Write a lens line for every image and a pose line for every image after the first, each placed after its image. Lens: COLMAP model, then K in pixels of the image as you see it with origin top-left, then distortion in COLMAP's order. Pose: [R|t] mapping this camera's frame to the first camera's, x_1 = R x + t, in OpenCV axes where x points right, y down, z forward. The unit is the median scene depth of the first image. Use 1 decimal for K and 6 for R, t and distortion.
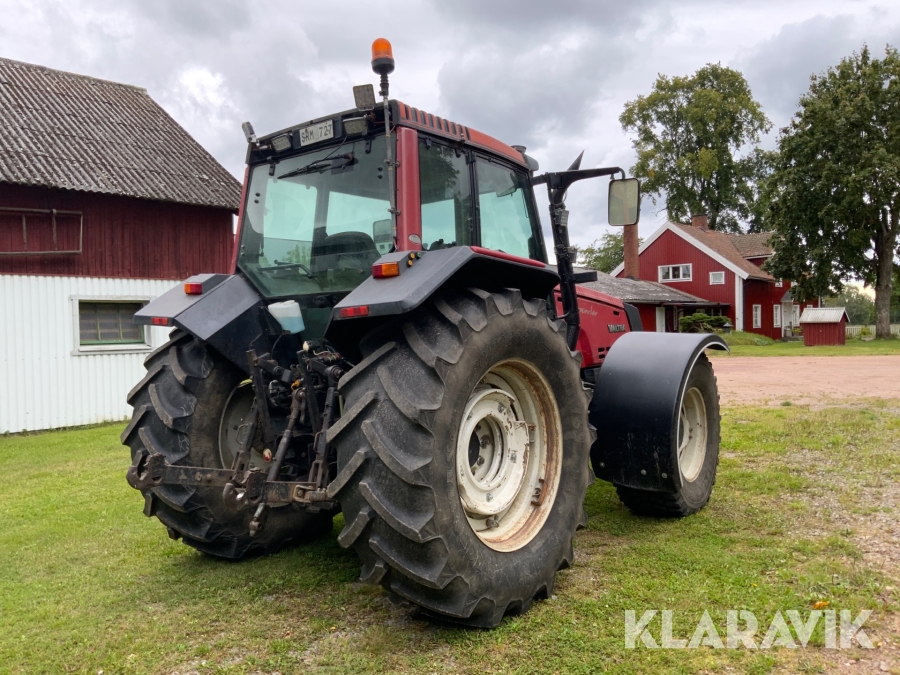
lens RADIAL K [[735.8, 0, 452.9], [0, 735.8, 340.0], [0, 0, 1]] dist [0.083285, -0.162985]
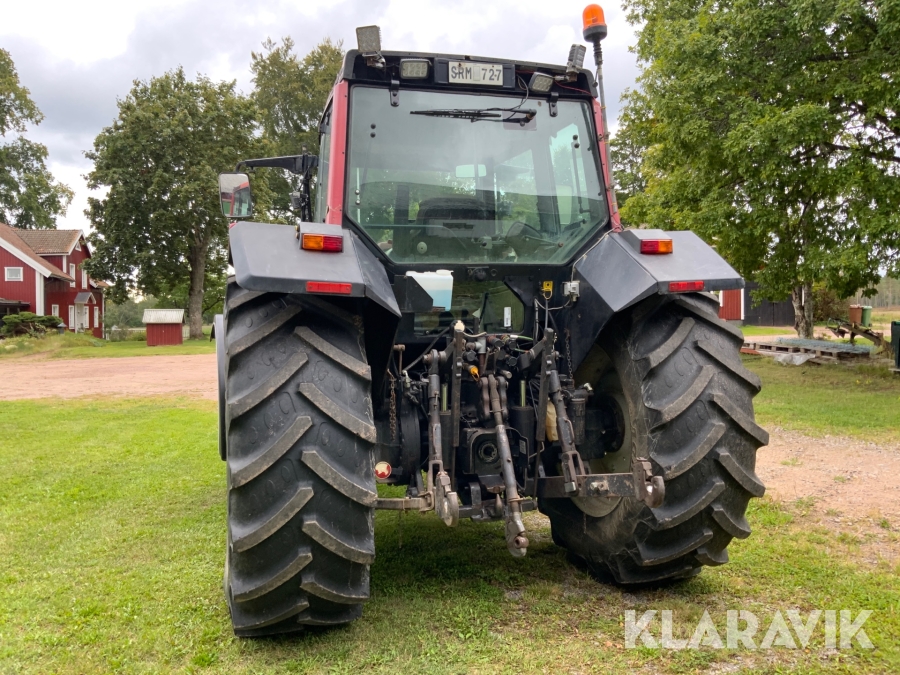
lens RADIAL K [[735.8, 0, 452.9], [0, 735.8, 340.0], [0, 0, 1]] dist [0.083285, -0.162985]
pose [[0.573042, -0.008746, 0.819479, -0.104079], [0.012683, 0.999918, 0.001803, 0.002607], [-0.819428, 0.009360, 0.573106, 0.063053]]
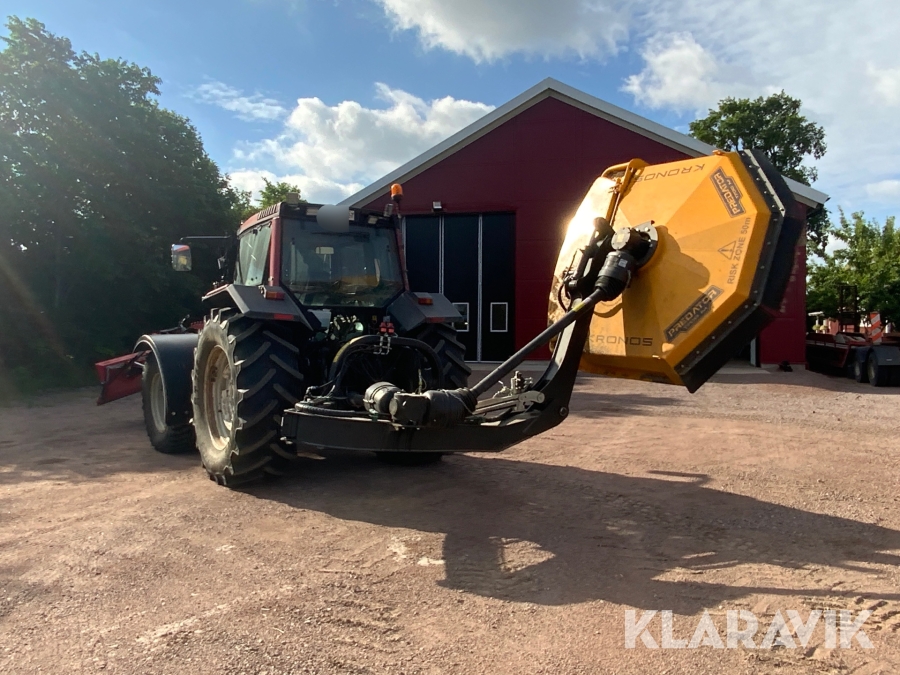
lens RADIAL K [[735.8, 0, 452.9], [0, 735.8, 340.0], [0, 0, 1]] dist [0.083285, -0.162985]
pose [[0.319273, 0.038194, 0.946893, -0.200952], [0.005657, 0.999093, -0.042207, 0.010384], [-0.947646, 0.018832, 0.318767, 0.024155]]
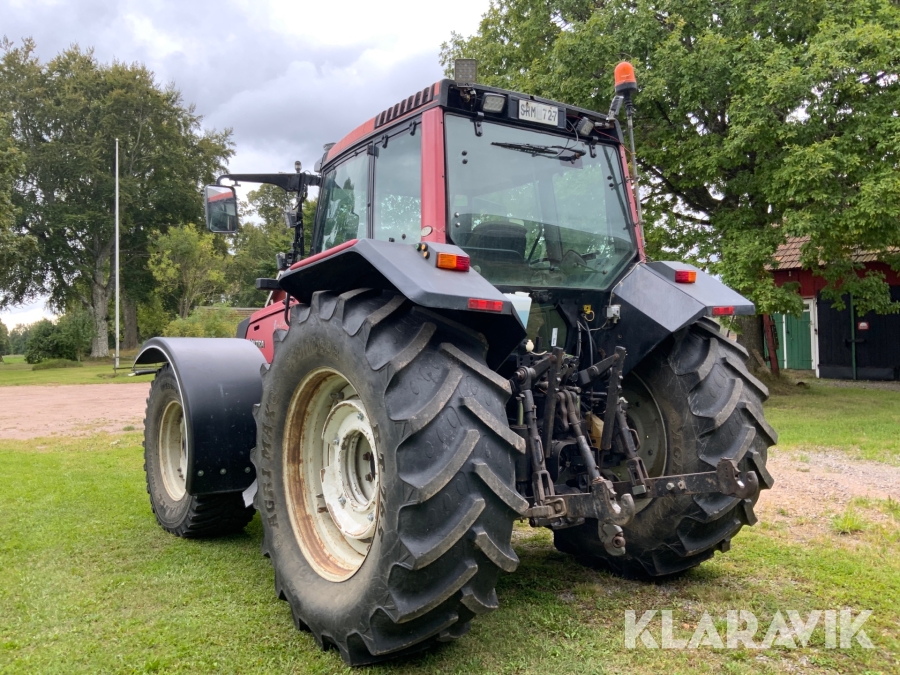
lens RADIAL K [[735.8, 0, 452.9], [0, 735.8, 340.0], [0, 0, 1]] dist [0.083285, -0.162985]
pose [[0.276252, 0.028267, 0.960669, -0.126428], [0.021611, 0.999132, -0.035613, 0.003710], [-0.960842, 0.030600, 0.275401, 0.100028]]
